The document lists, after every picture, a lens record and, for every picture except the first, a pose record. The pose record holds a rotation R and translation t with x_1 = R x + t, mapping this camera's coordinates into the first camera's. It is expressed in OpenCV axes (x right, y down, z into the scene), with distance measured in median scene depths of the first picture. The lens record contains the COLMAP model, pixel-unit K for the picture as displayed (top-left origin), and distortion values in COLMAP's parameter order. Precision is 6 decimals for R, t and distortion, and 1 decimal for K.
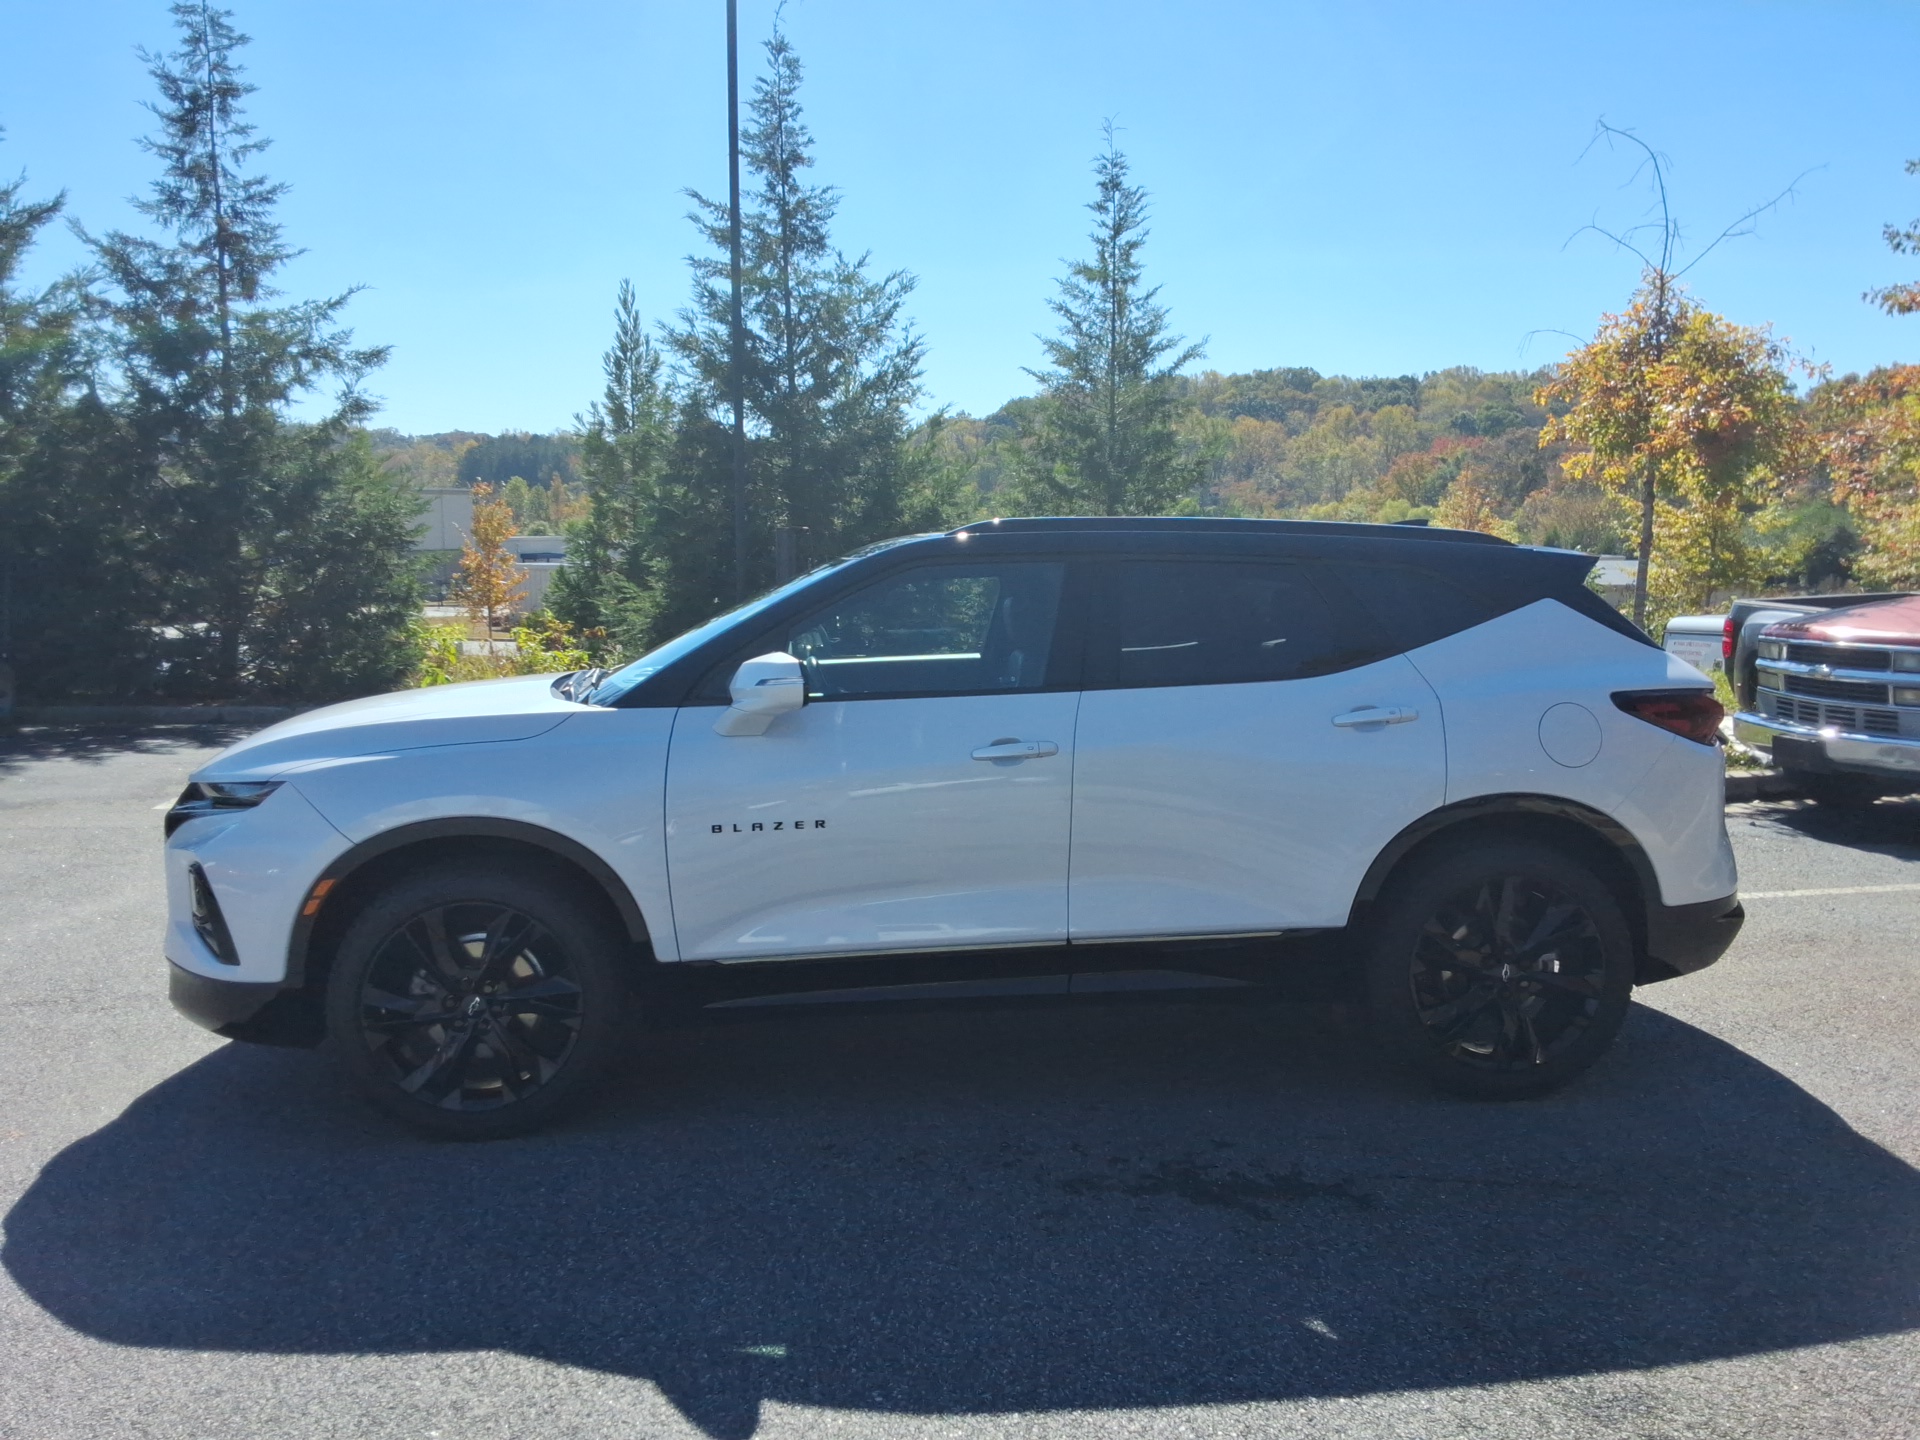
lens RADIAL K [[1529.7, 0, 1016.0], [0, 1529.7, 719.0], [0, 0, 1]] dist [0.140246, -0.212947]
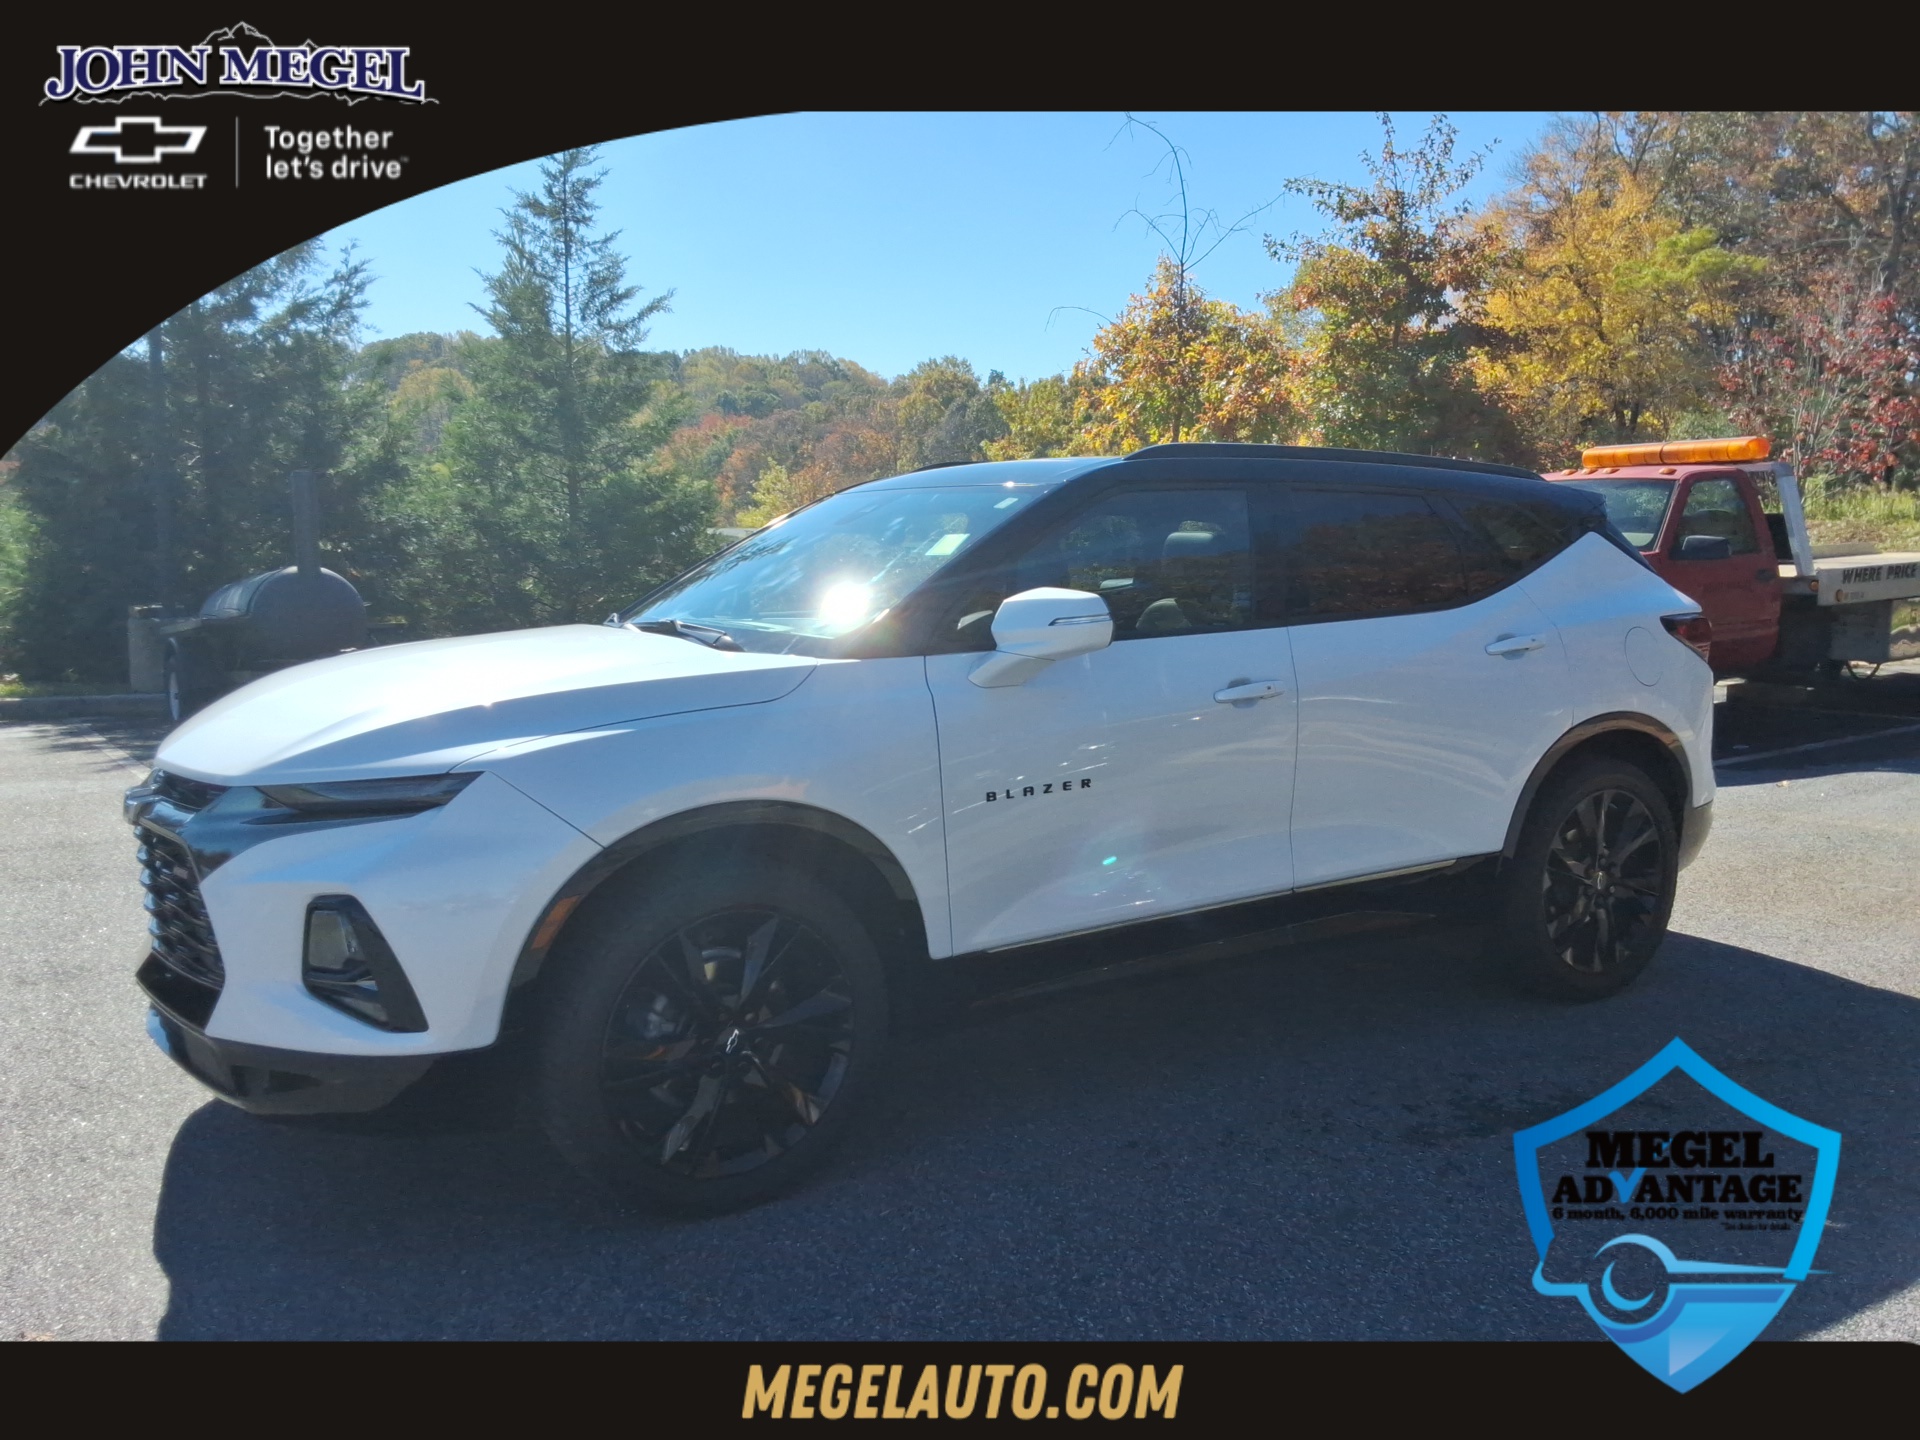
lens RADIAL K [[1521.5, 0, 966.4], [0, 1521.5, 723.1], [0, 0, 1]] dist [0.124192, -0.198431]
pose [[0.896800, -0.052605, 0.439298, -0.145580], [0.044428, 0.998595, 0.028881, 0.001489], [-0.440200, -0.006384, 0.897877, 0.062876]]
